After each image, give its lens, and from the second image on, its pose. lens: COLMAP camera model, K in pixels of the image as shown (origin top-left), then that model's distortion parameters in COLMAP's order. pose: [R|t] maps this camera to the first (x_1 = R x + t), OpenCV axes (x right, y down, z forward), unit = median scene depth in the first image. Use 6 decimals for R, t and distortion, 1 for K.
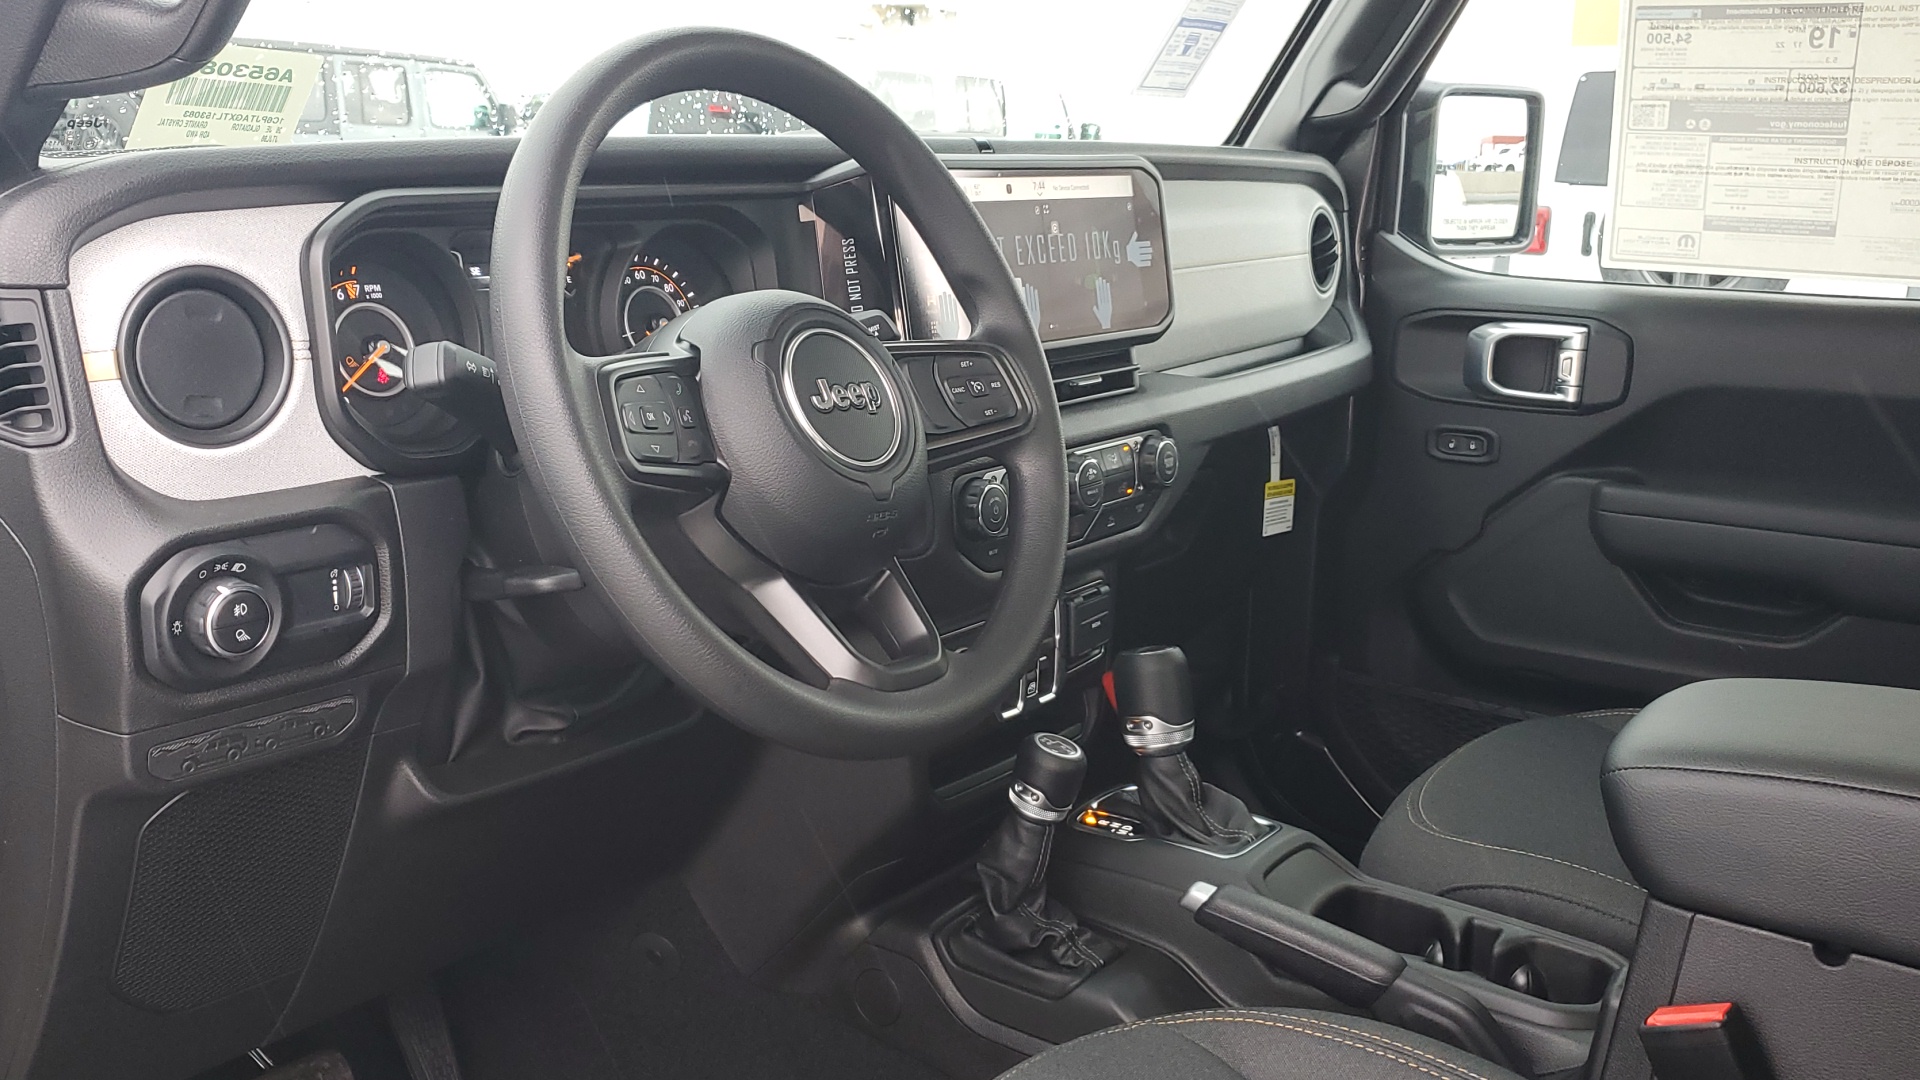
lens RADIAL K [[1845.3, 0, 1006.5], [0, 1845.3, 519.9], [0, 0, 1]] dist [0.049503, 0.000000]
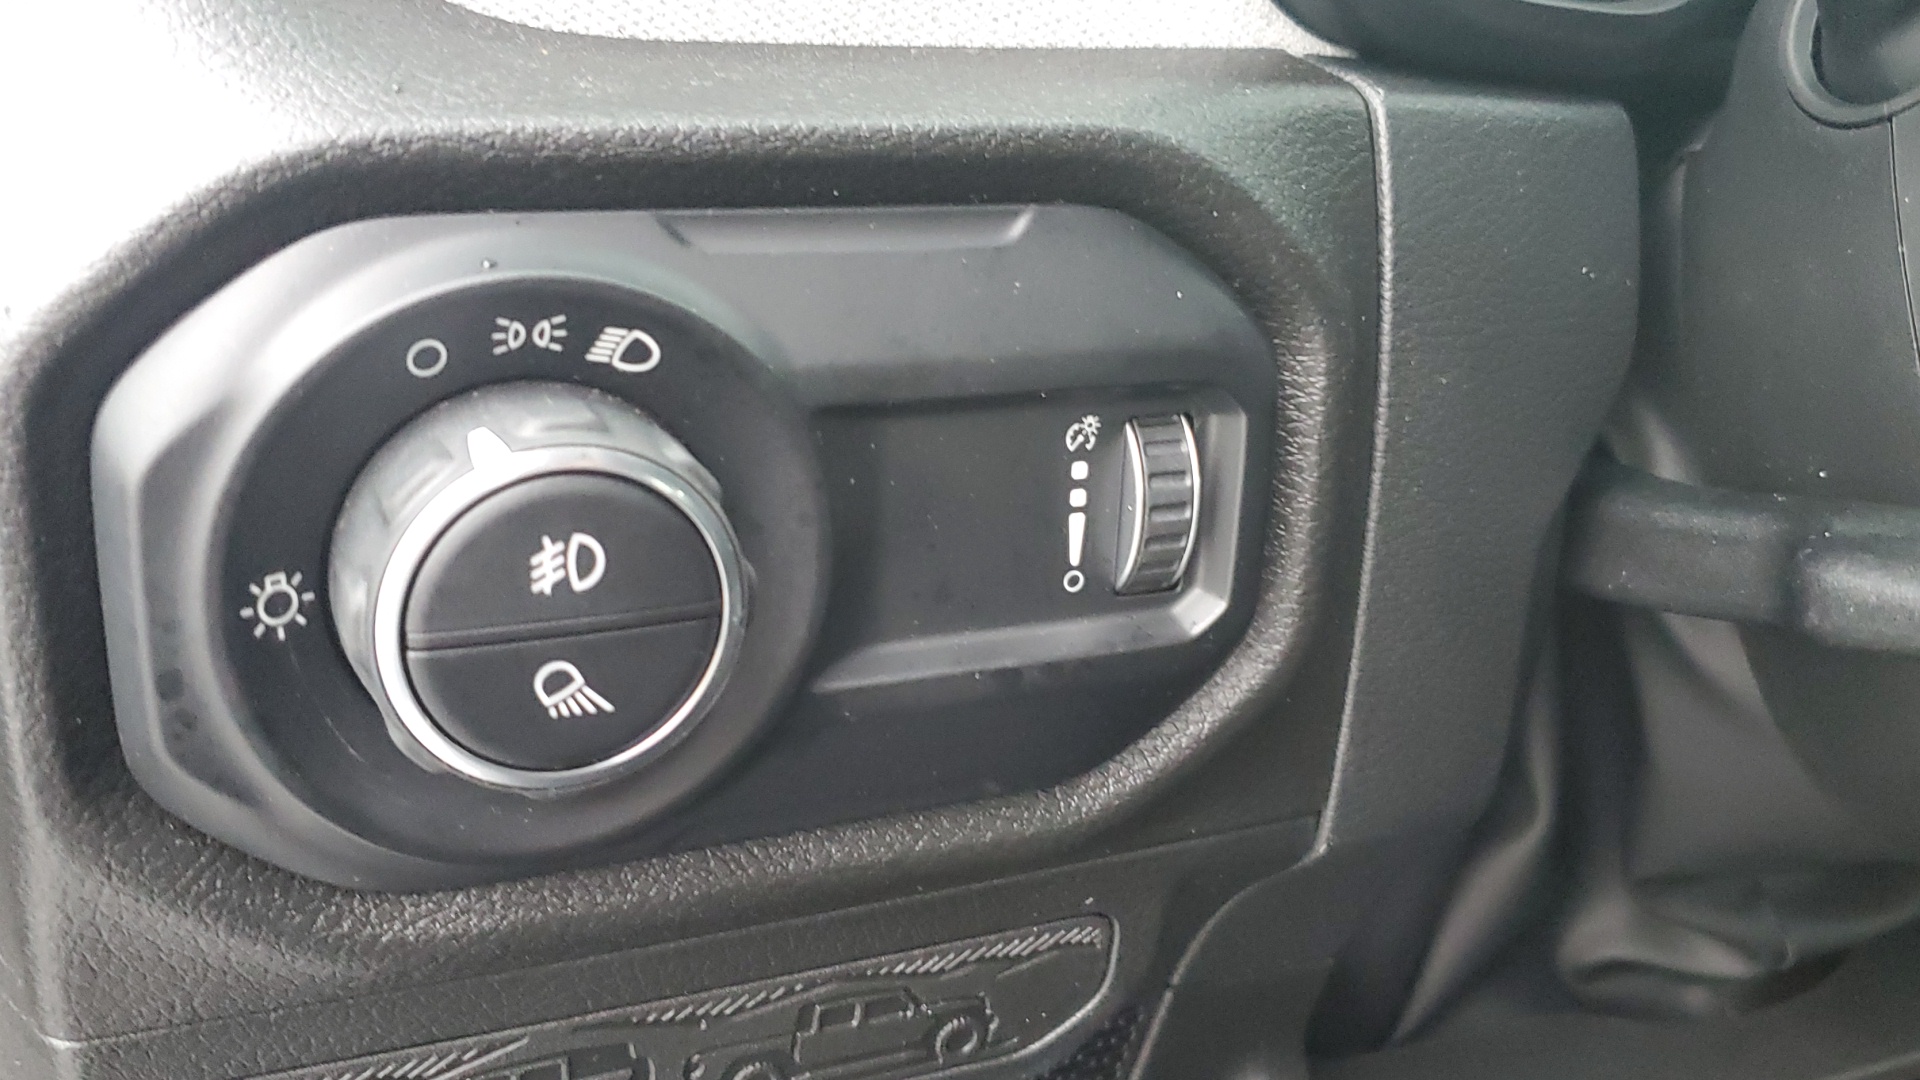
lens RADIAL K [[1586.0, 0, 965.9], [0, 1586.0, 538.3], [0, 0, 1]] dist [0.043976, -0.075441]
pose [[0.849933, 0.182779, -0.494172, -0.275380], [-0.126997, 0.981316, 0.144535, 0.015059], [0.511357, -0.060087, 0.857265, 0.824305]]
